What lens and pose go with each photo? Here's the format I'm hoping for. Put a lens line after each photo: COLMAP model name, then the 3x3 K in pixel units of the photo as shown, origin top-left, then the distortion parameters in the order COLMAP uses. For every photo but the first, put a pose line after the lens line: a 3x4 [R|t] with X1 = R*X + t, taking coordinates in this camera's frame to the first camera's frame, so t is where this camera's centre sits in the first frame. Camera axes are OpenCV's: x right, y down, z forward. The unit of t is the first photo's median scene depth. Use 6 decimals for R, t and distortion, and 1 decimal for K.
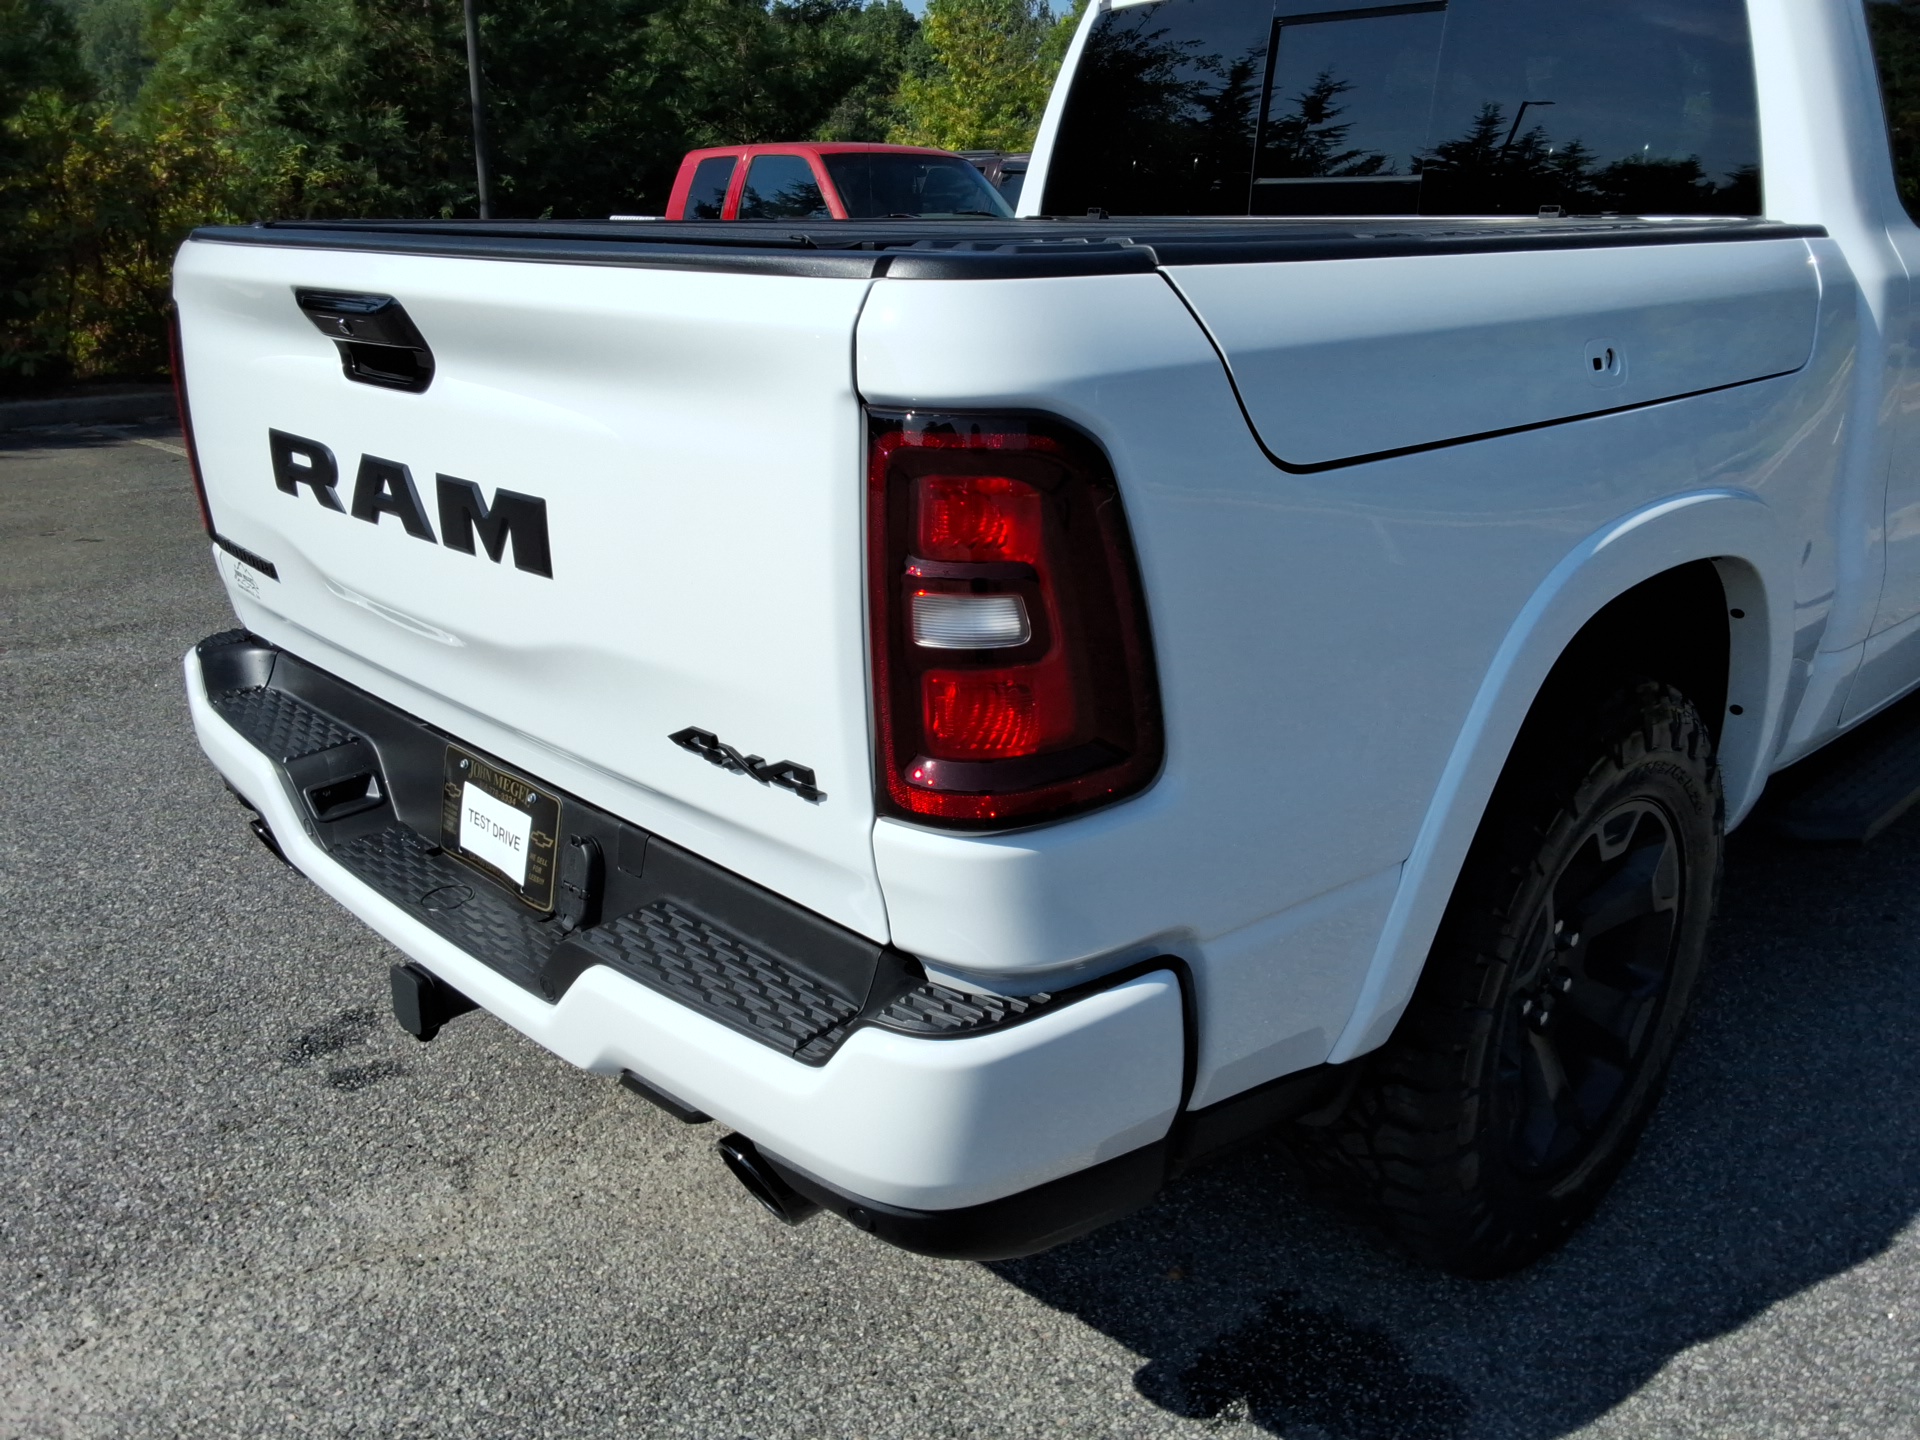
lens RADIAL K [[1547.3, 0, 967.8], [0, 1547.3, 710.9], [0, 0, 1]] dist [0.110831, -0.163459]
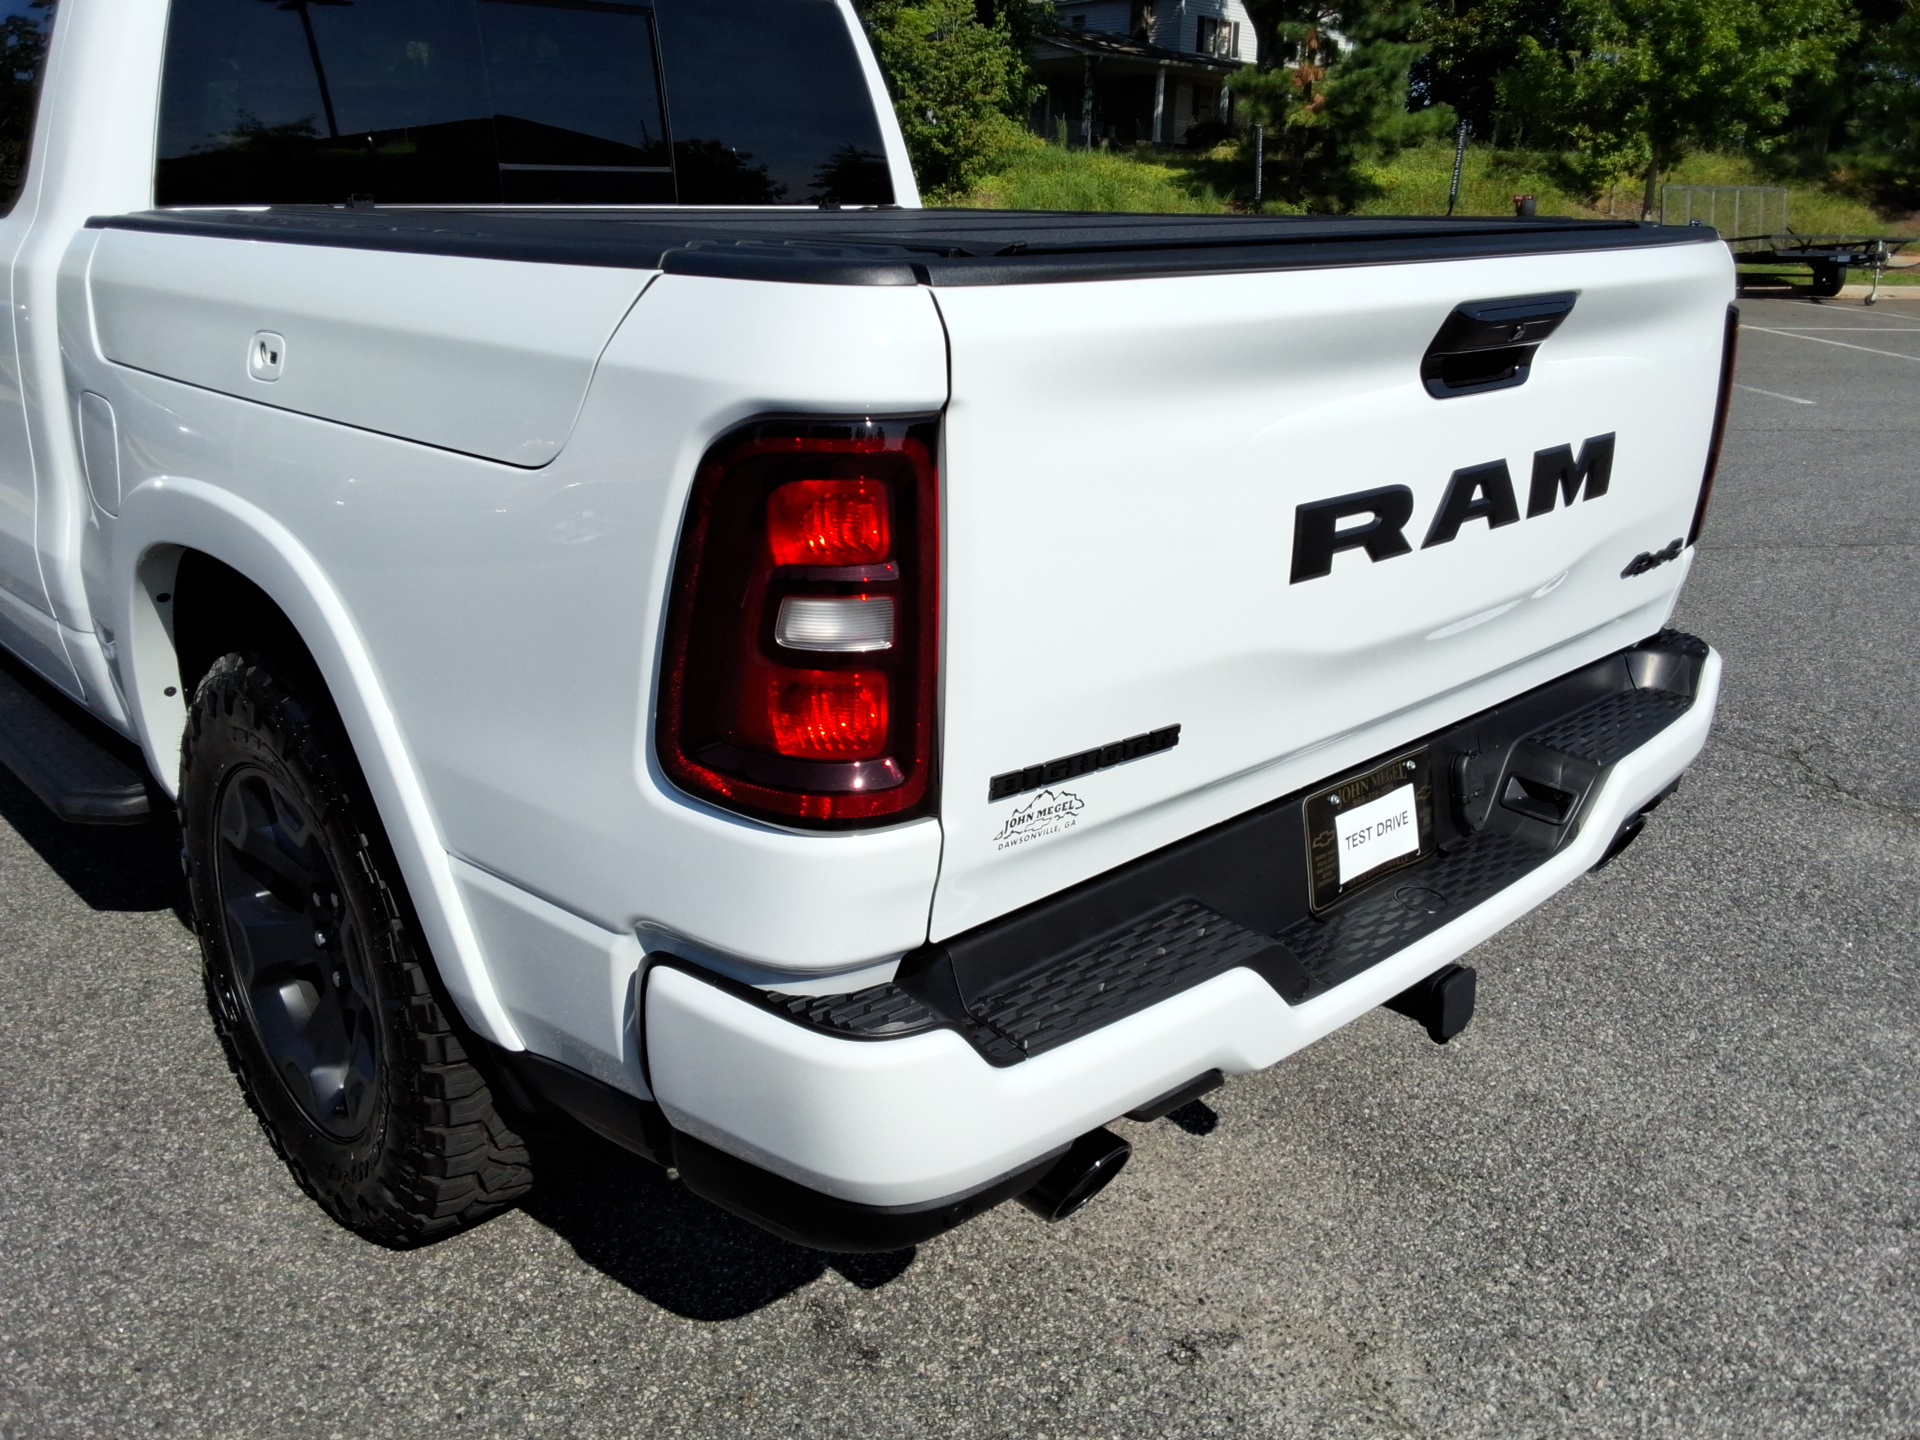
lens RADIAL K [[1547.3, 0, 968.0], [0, 1547.3, 705.5], [0, 0, 1]] dist [0.110831, -0.163459]
pose [[-0.011441, -0.317282, 0.948262, -1.143329], [0.302466, 0.902801, 0.305720, -0.356854], [-0.953091, 0.290315, 0.085638, 1.065958]]
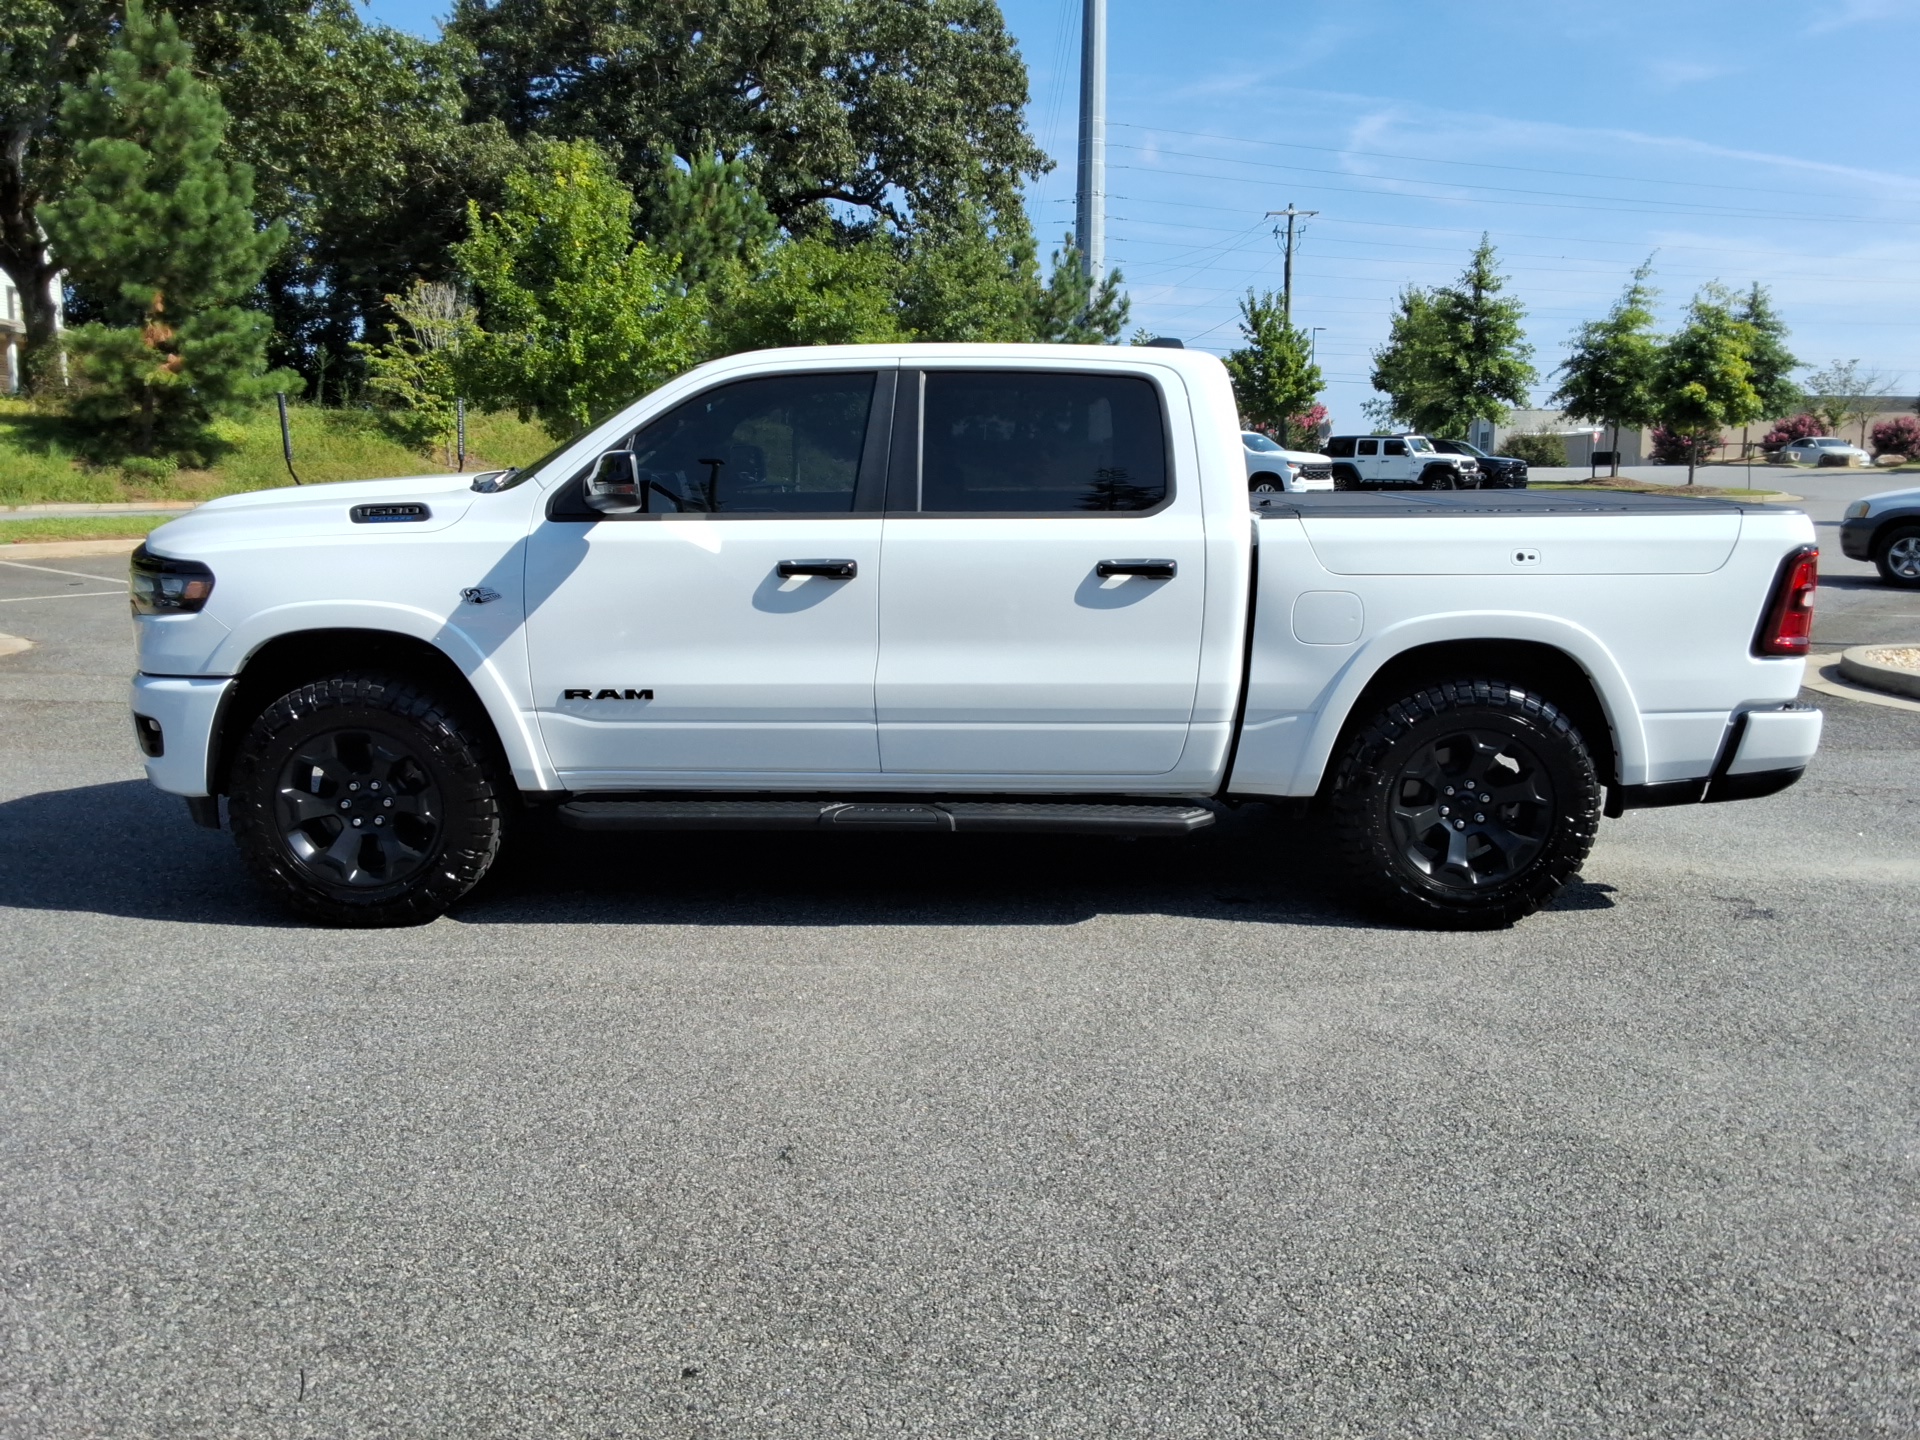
lens RADIAL K [[1547.3, 0, 968.1], [0, 1547.3, 730.6], [0, 0, 1]] dist [0.110831, -0.163459]
pose [[-0.731350, -0.127747, 0.669931, -1.248611], [0.211221, 0.891576, 0.400597, -1.257538], [-0.648470, 0.434480, -0.625071, 3.544215]]
